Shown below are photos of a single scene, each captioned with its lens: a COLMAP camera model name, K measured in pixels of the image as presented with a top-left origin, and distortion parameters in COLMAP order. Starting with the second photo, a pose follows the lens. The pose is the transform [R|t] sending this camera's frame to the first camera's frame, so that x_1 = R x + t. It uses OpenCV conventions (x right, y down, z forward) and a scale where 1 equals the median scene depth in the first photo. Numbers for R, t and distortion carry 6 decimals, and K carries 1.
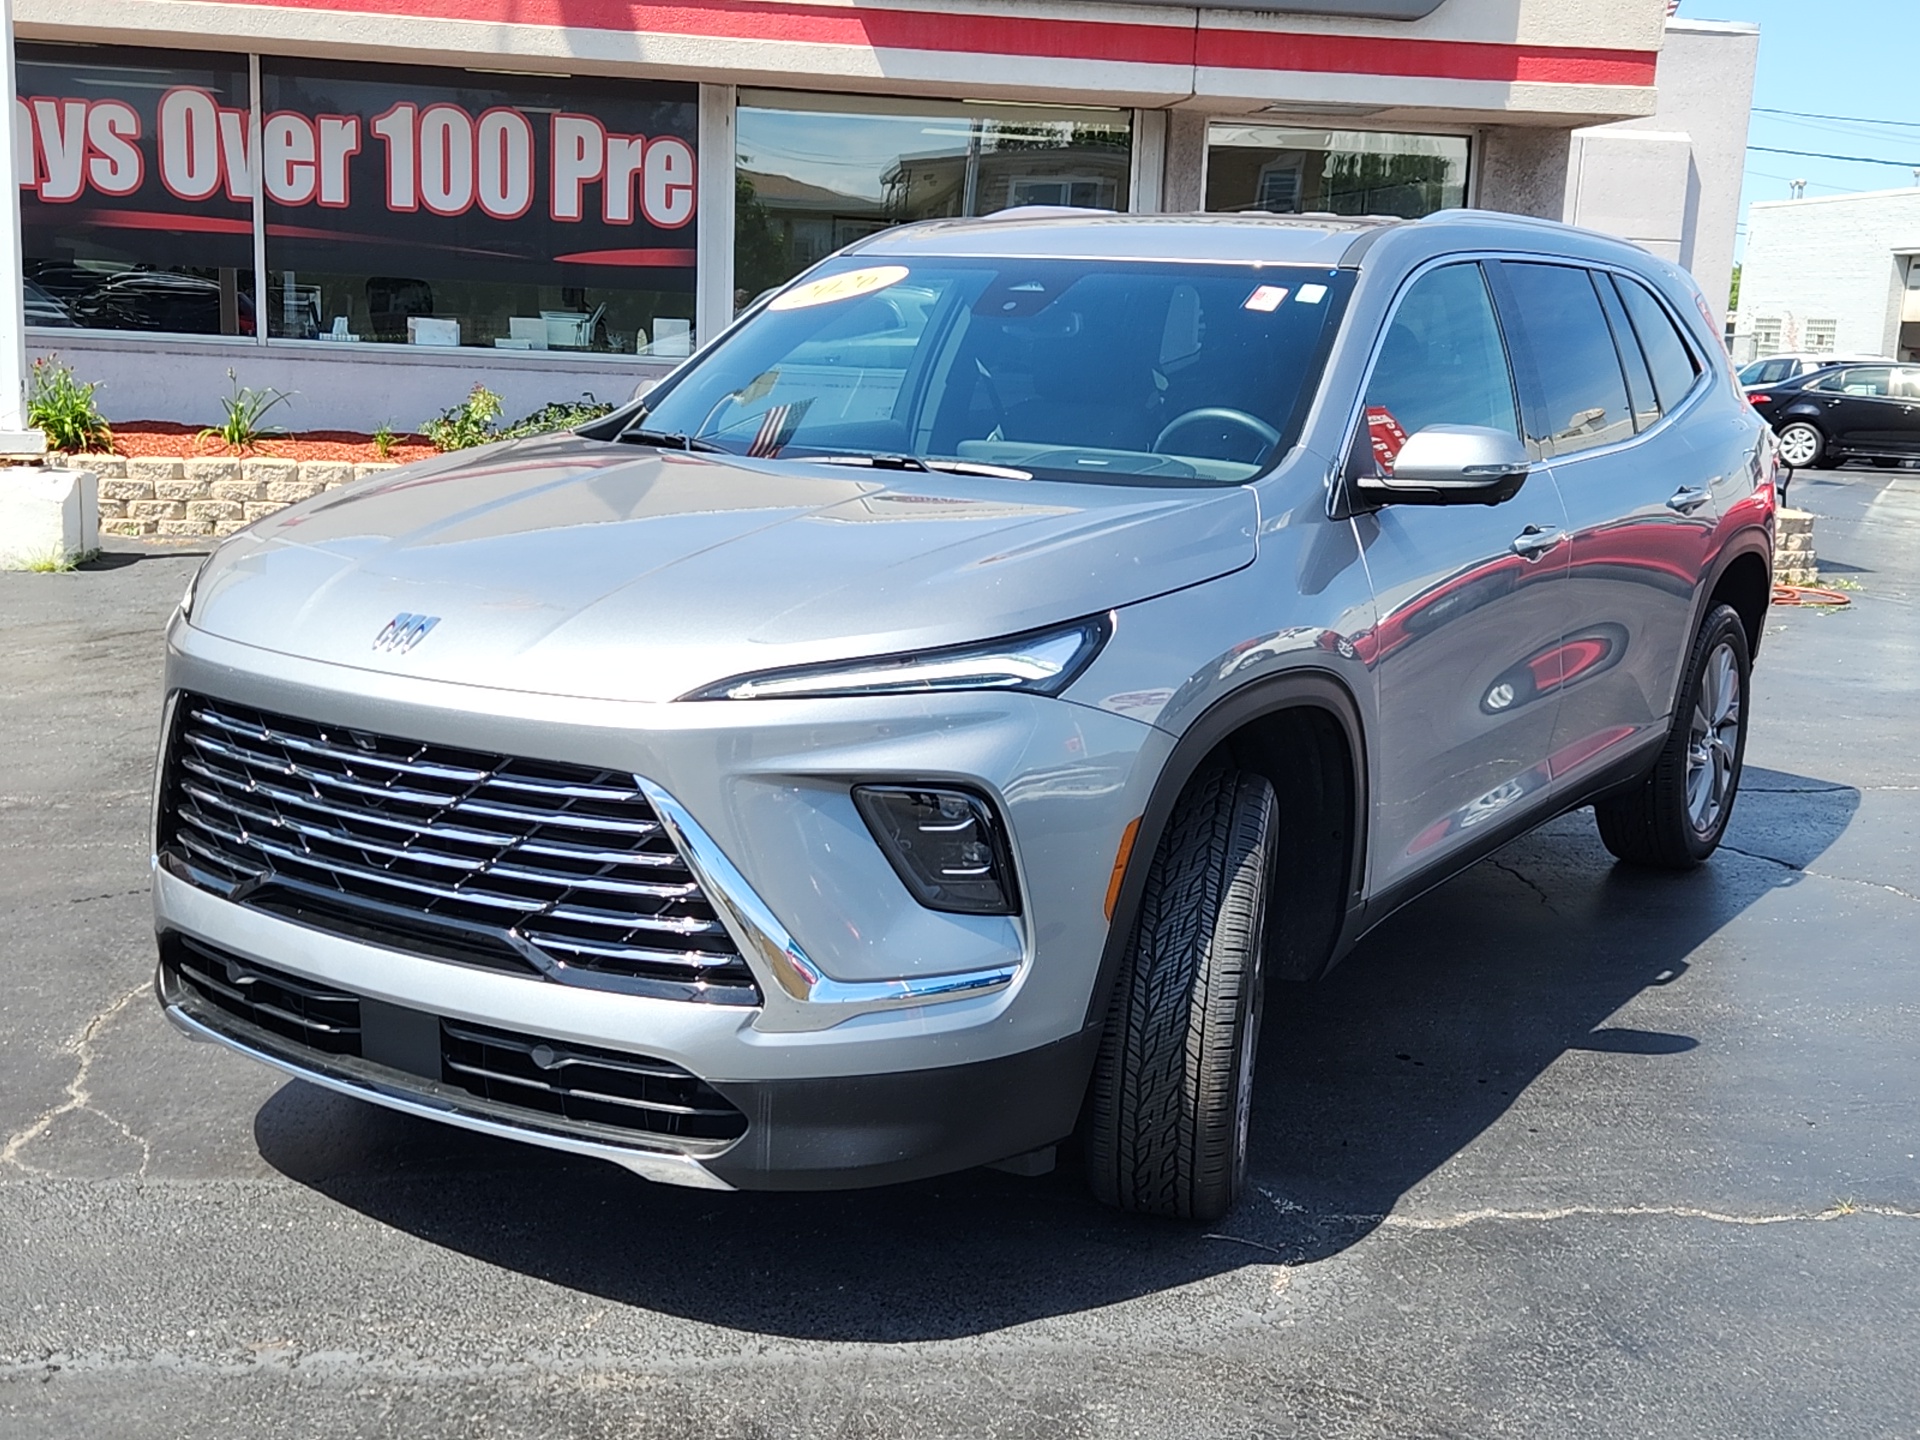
lens RADIAL K [[1279.5, 0, 944.0], [0, 1279.5, 762.3], [0, 0, 1]] dist [0.013677, -0.004395]
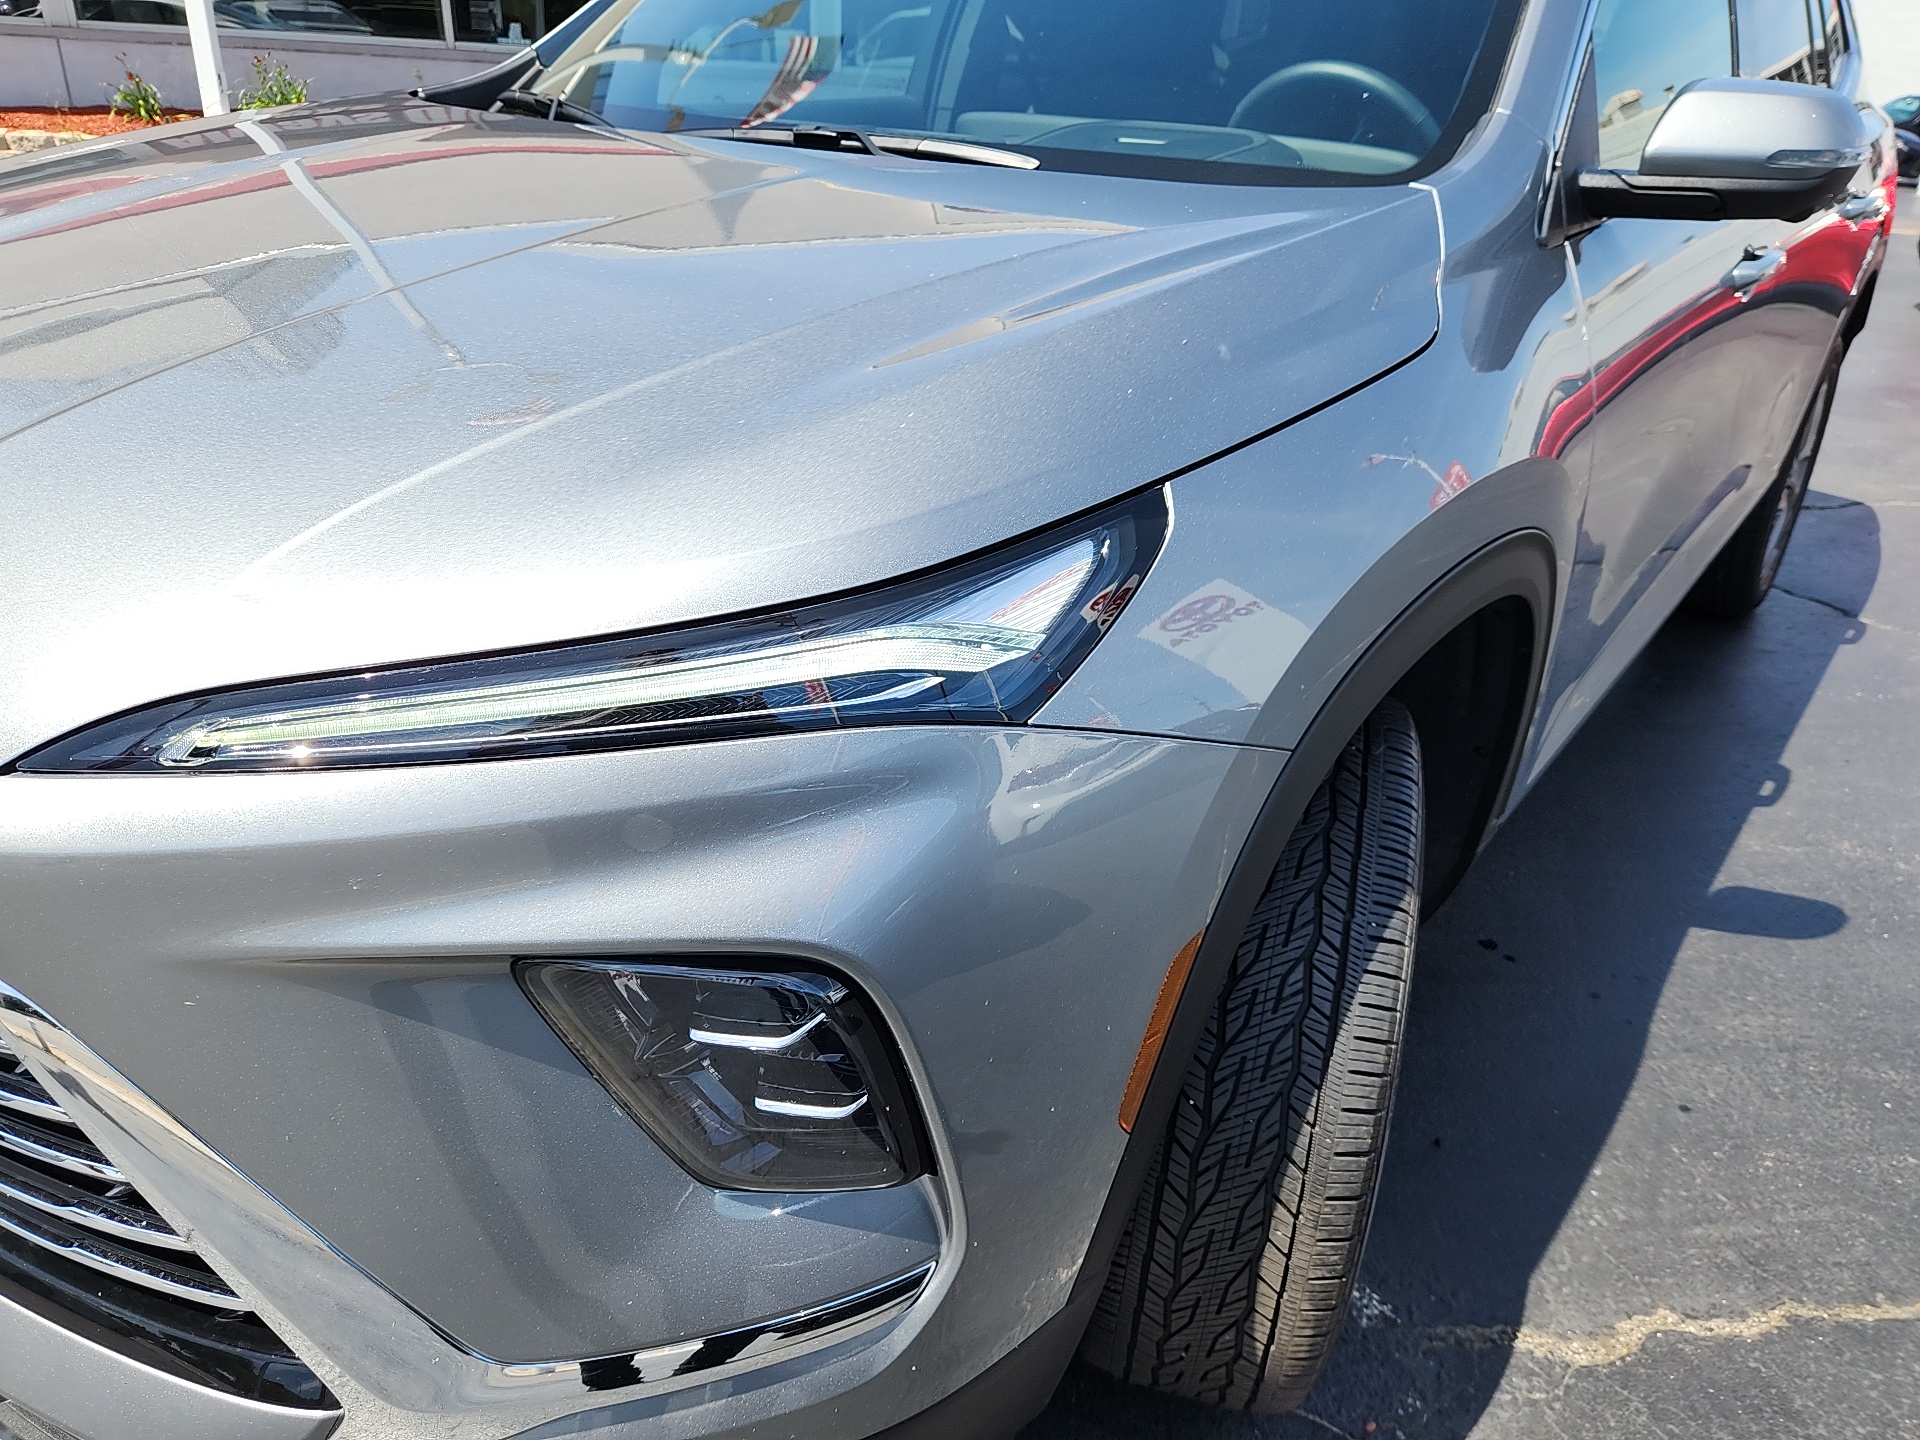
lens RADIAL K [[1279.5, 0, 944.0], [0, 1279.5, 762.3], [0, 0, 1]] dist [0.013677, -0.004395]
pose [[0.999618, 0.020276, -0.018794, 0.055761], [-0.015841, 0.977201, 0.211724, -0.101177], [0.022659, -0.211346, 0.977149, 0.470985]]
